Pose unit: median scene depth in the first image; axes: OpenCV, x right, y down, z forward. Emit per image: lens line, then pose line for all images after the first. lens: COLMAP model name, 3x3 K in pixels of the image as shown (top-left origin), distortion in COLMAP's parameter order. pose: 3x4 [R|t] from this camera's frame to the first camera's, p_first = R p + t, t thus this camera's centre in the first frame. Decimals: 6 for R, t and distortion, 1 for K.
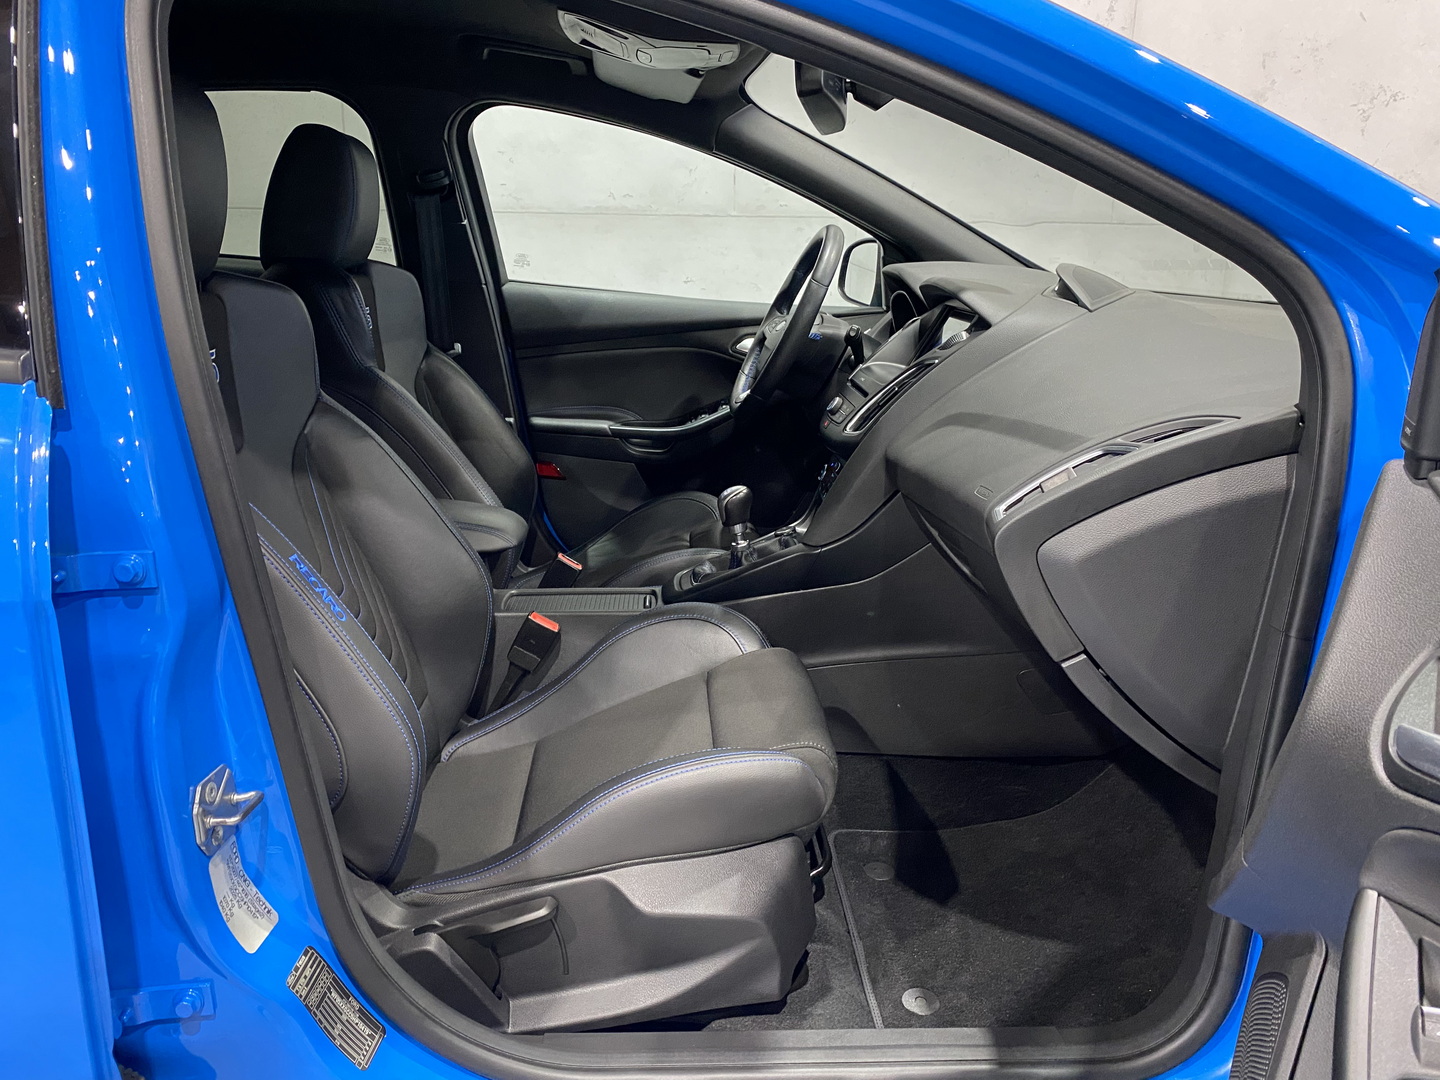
lens RADIAL K [[1088.8, 0, 726.9], [0, 1088.8, 549.1], [0, 0, 1]] dist [0.064603, -0.093113]
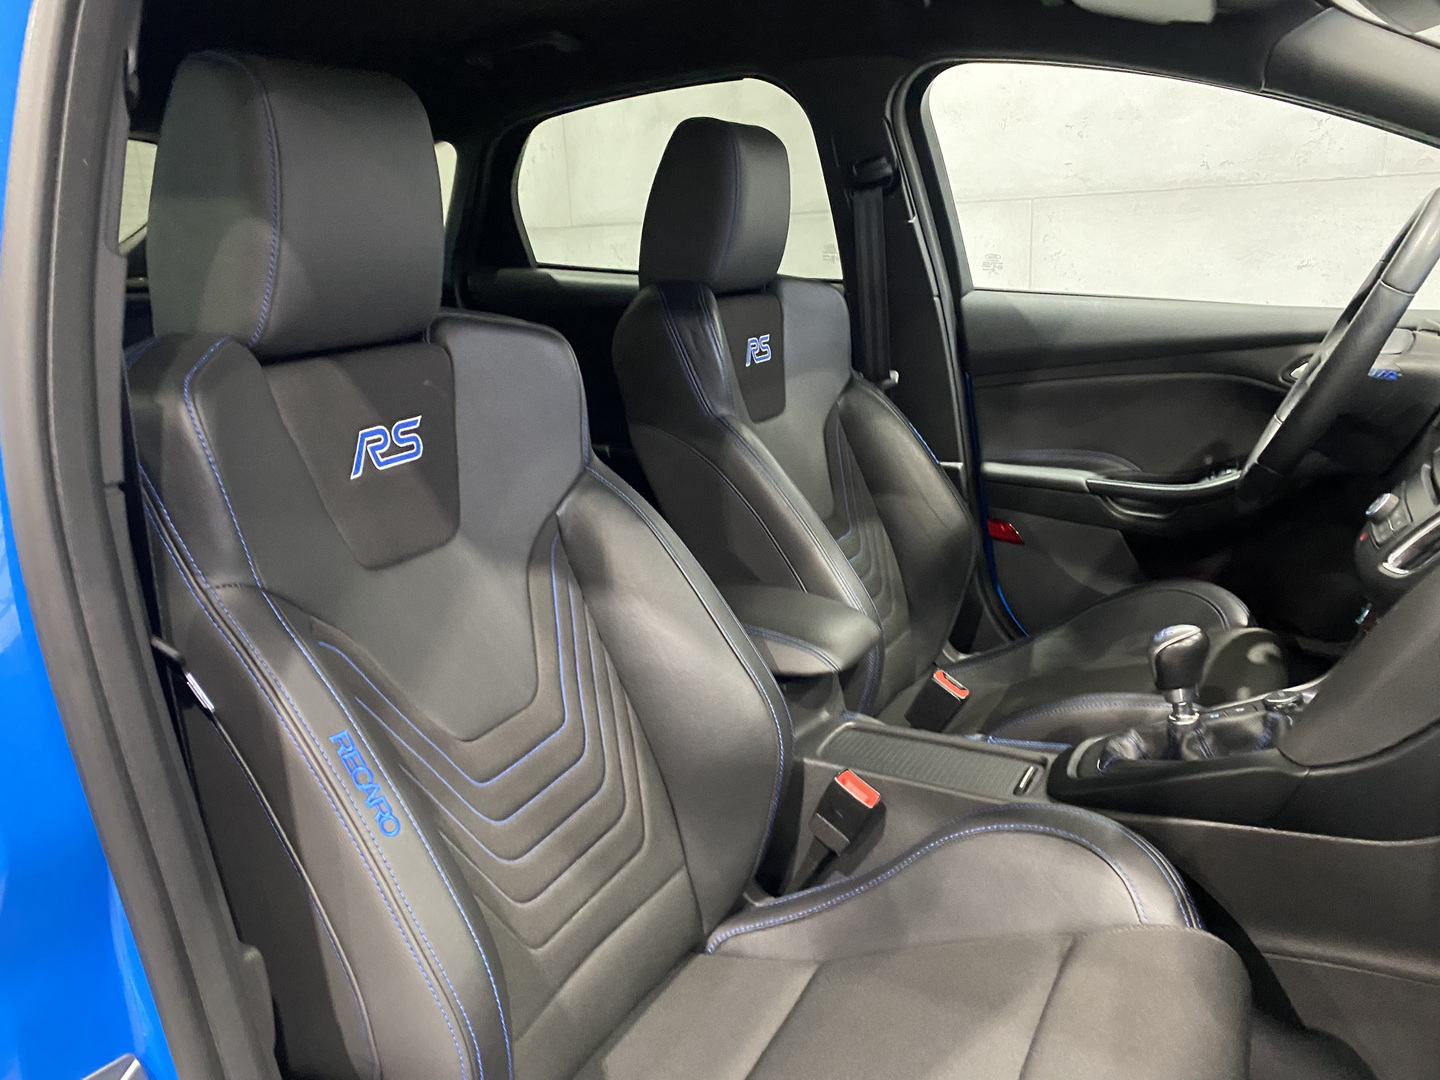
lens RADIAL K [[1088.8, 0, 726.9], [0, 1088.8, 549.1], [0, 0, 1]] dist [0.064603, -0.093113]
pose [[0.850468, 0.091152, -0.518070, 0.080061], [-0.085887, 0.995718, 0.034198, -0.075057], [0.518968, 0.015412, 0.854655, 0.252087]]
